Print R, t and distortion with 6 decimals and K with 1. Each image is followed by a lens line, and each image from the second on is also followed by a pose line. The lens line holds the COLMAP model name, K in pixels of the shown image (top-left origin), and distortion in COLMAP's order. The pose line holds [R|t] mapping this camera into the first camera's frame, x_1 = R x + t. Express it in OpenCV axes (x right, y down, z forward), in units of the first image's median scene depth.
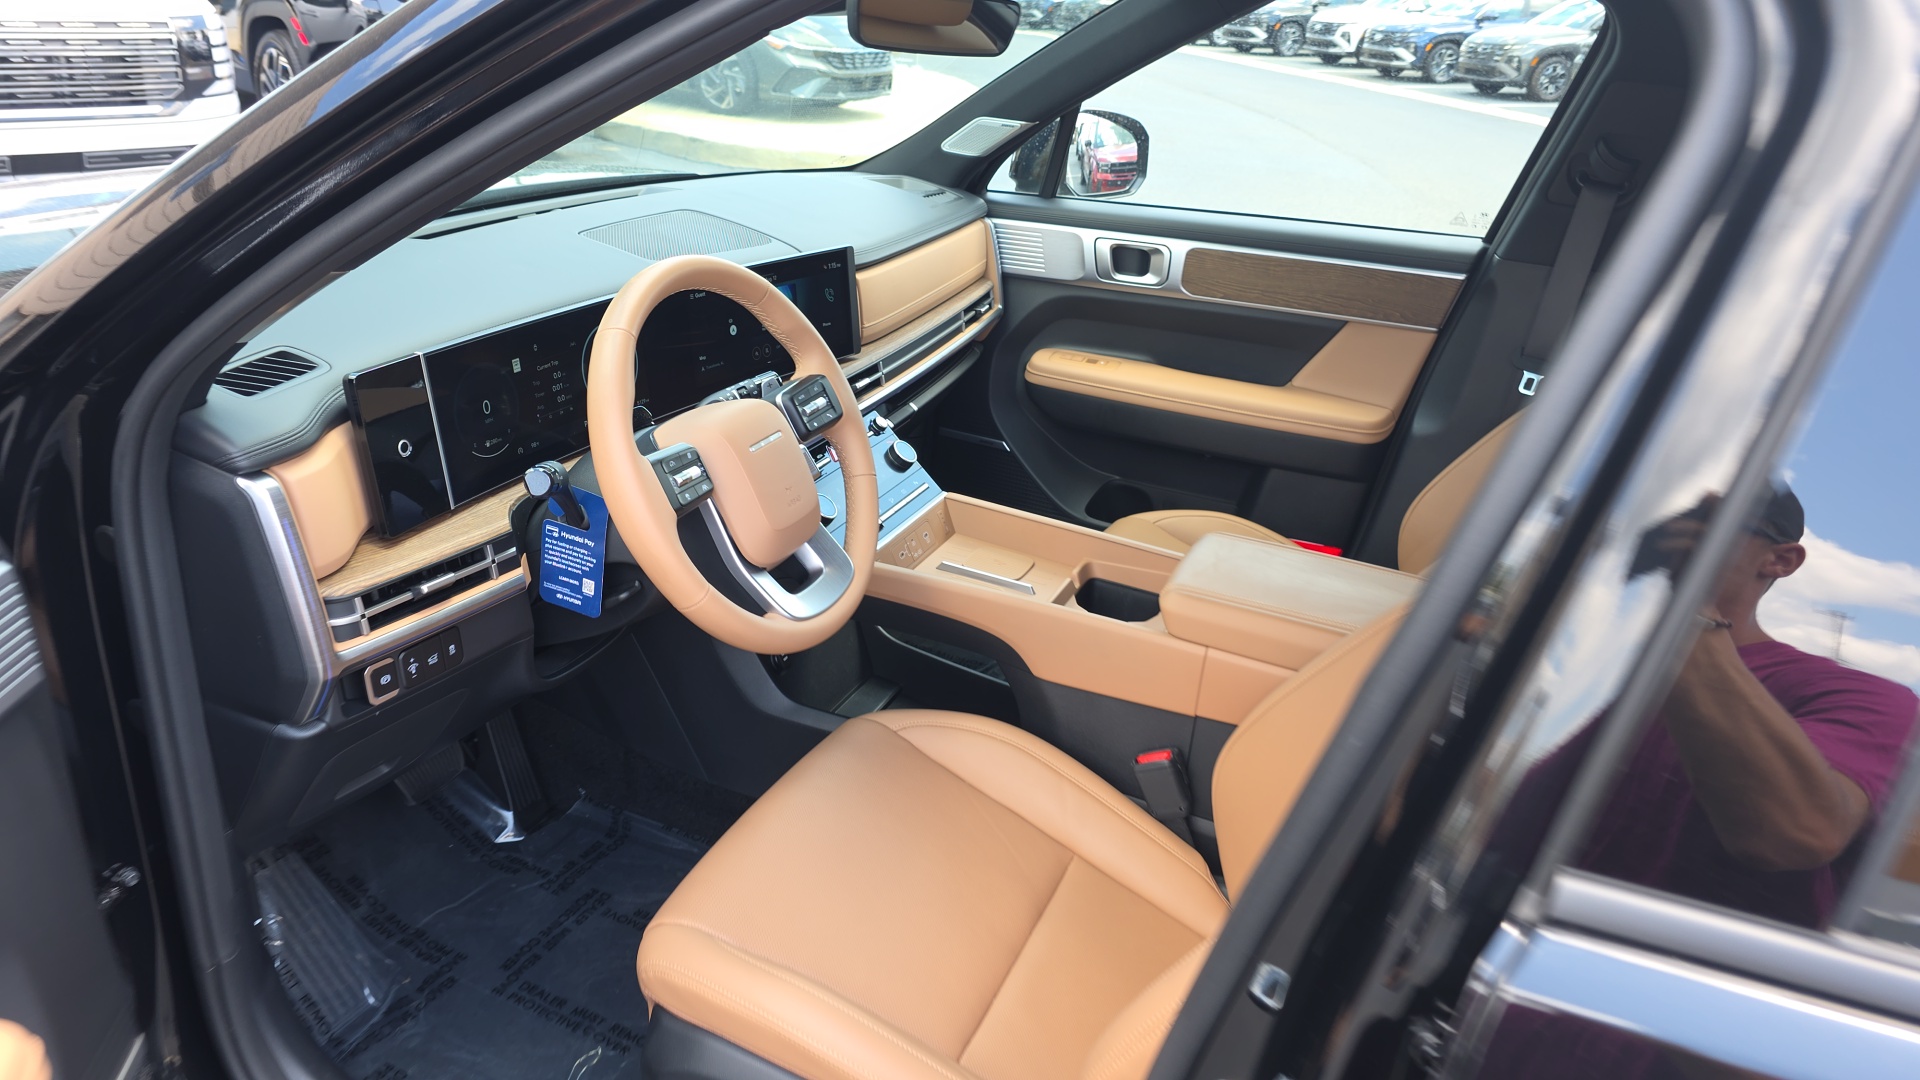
lens RADIAL K [[1292.7, 0, 931.2], [0, 1292.7, 545.2], [0, 0, 1]] dist [0.110866, -0.136716]
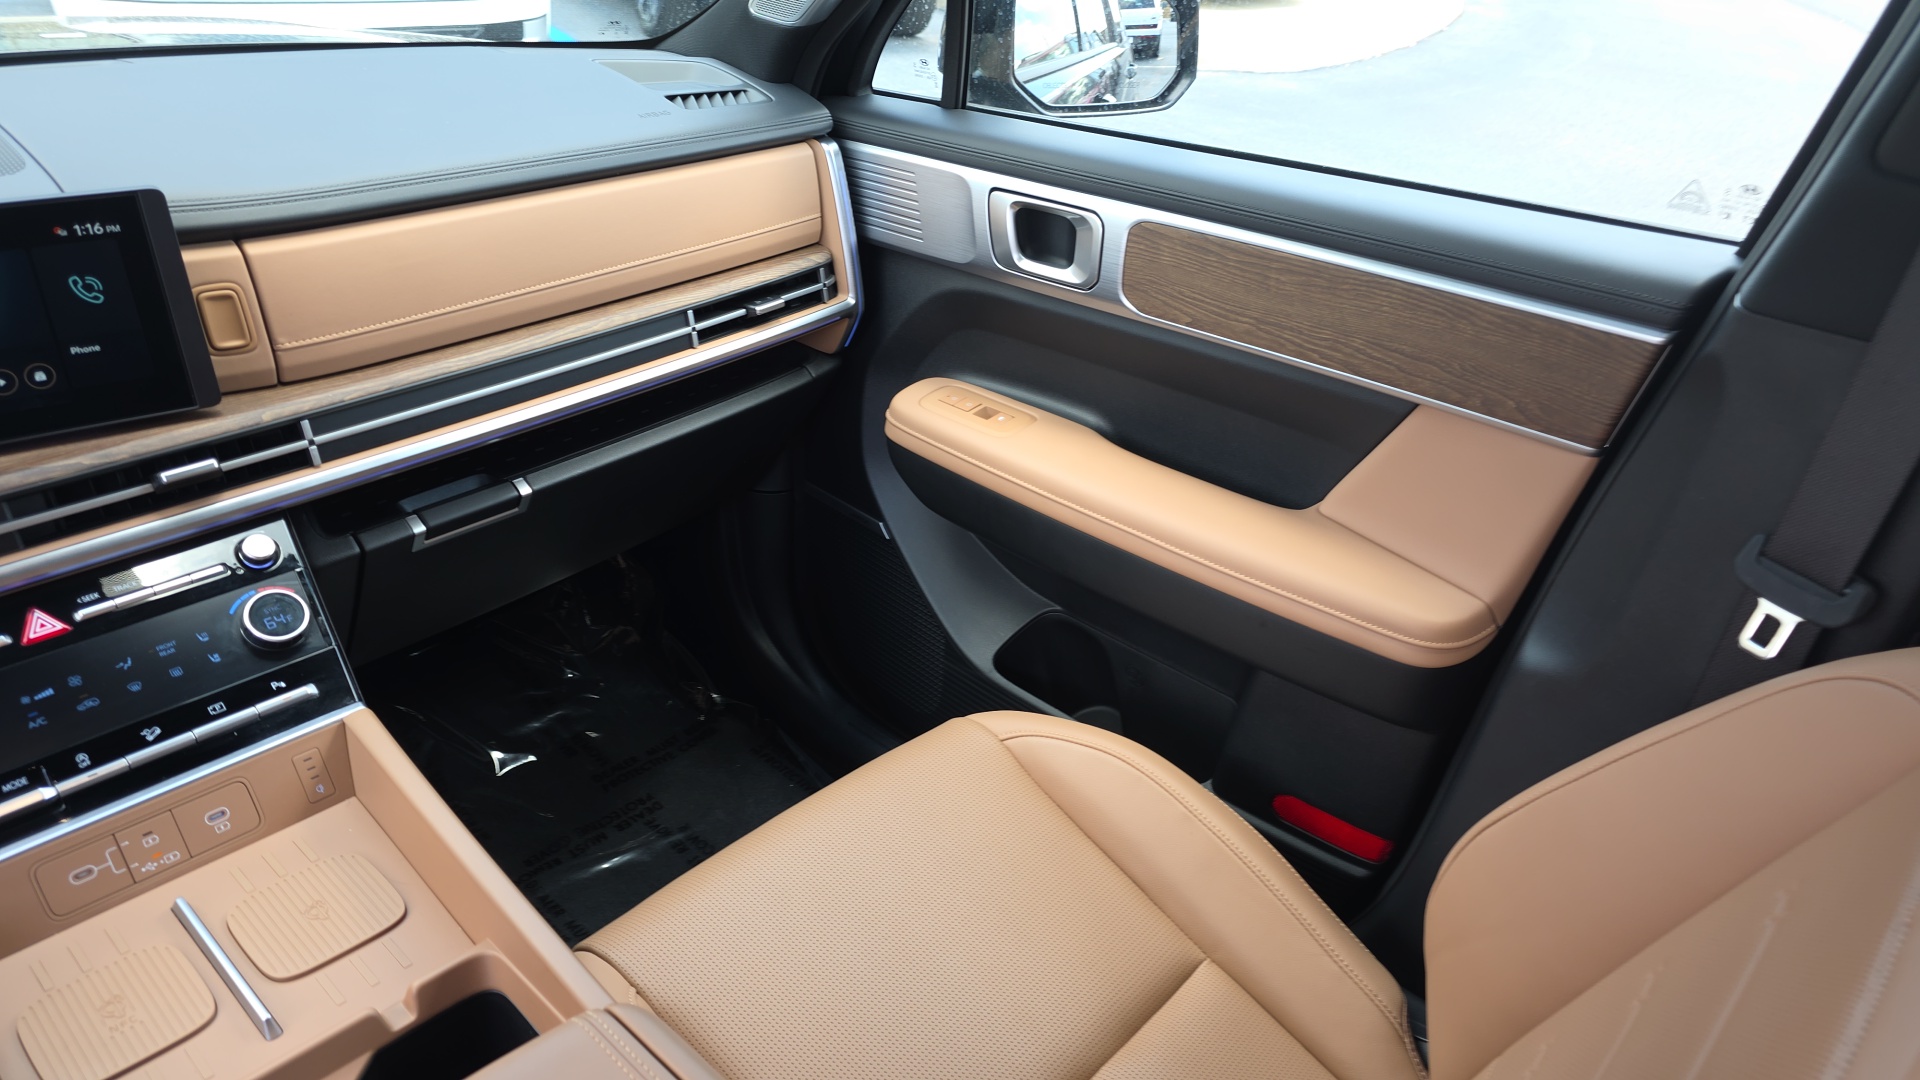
lens RADIAL K [[1298.8, 0, 1010.2], [0, 1298.8, 540.3], [0, 0, 1]] dist [0.050289, -0.054628]
pose [[0.949821, 0.129154, -0.284884, 0.309733], [-0.110731, 0.990631, 0.079926, -0.139316], [0.292537, -0.044370, 0.955224, 0.496709]]
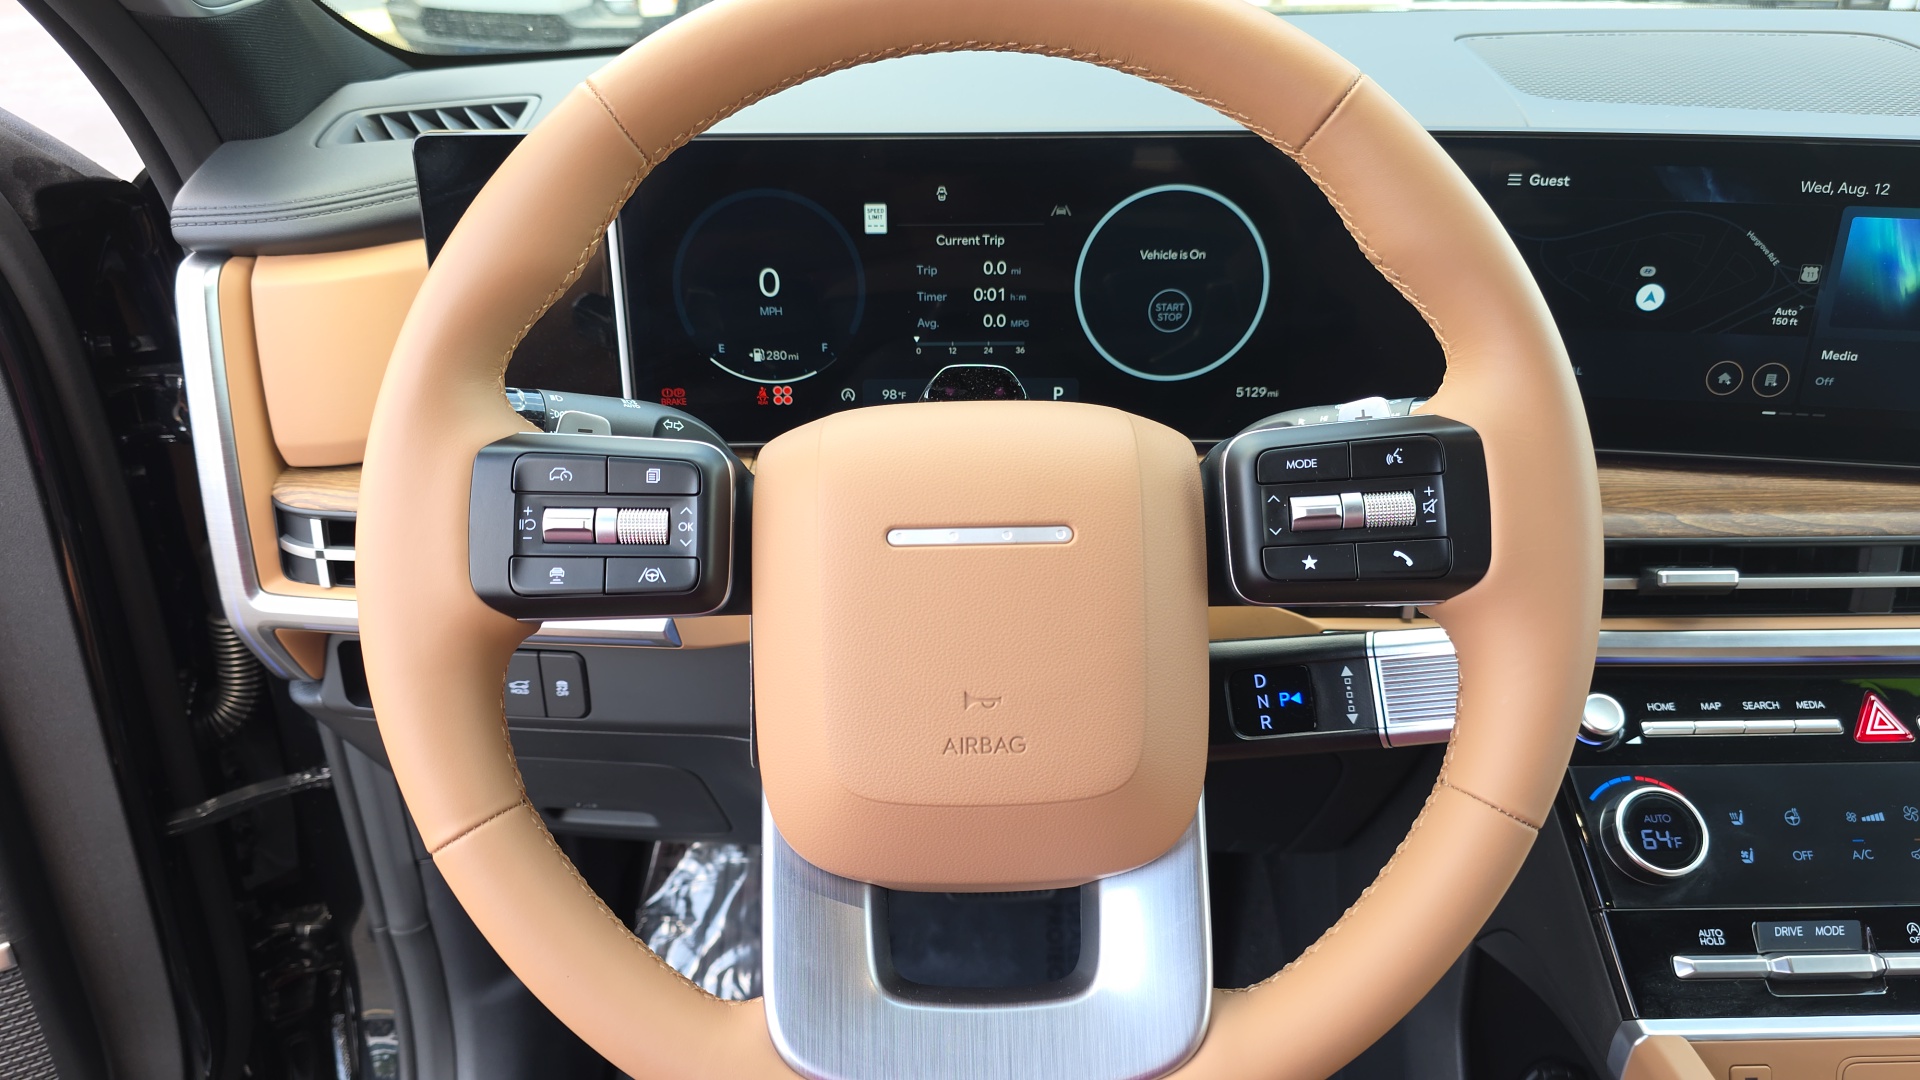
lens RADIAL K [[1325.6, 0, 961.5], [0, 1325.6, 554.6], [0, 0, 1]] dist [0.055419, -0.064979]
pose [[0.419362, 0.349497, -0.837847, 0.082745], [-0.338573, 0.916547, 0.212862, -0.080713], [0.842321, 0.194406, 0.502695, 0.468028]]
